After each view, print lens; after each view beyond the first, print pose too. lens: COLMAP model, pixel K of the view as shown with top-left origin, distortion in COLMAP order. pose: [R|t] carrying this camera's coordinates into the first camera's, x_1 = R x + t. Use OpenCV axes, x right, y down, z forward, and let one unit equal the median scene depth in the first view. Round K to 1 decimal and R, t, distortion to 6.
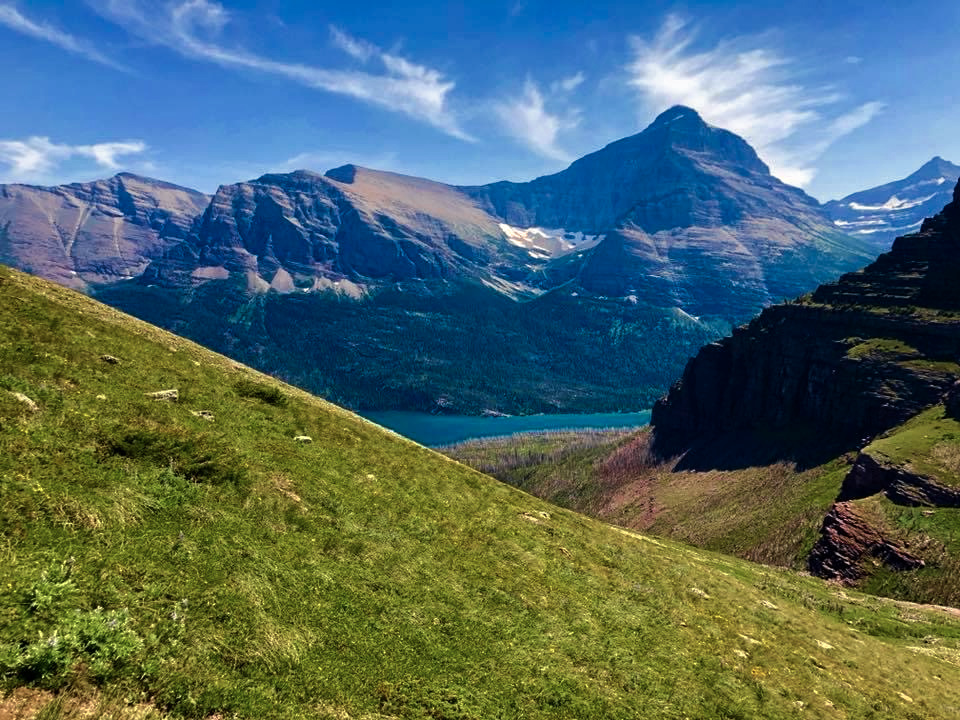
lens RADIAL K [[685.5, 0, 480.0], [0, 685.5, 360.0], [0, 0, 1]] dist [0.064363, -0.085688]
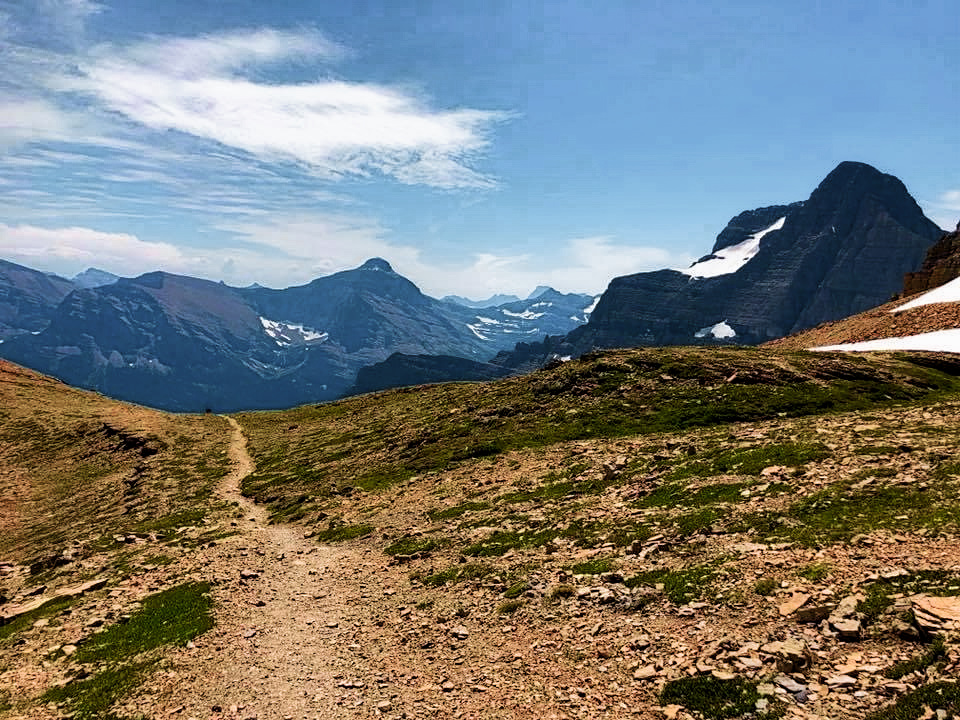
lens RADIAL K [[685.5, 0, 480.0], [0, 685.5, 360.0], [0, 0, 1]] dist [0.064363, -0.085688]
pose [[0.944752, 0.087021, 0.316024, 0.016370], [-0.083119, 0.996205, -0.025835, -0.124291], [-0.317073, -0.001860, 0.948399, -0.789239]]
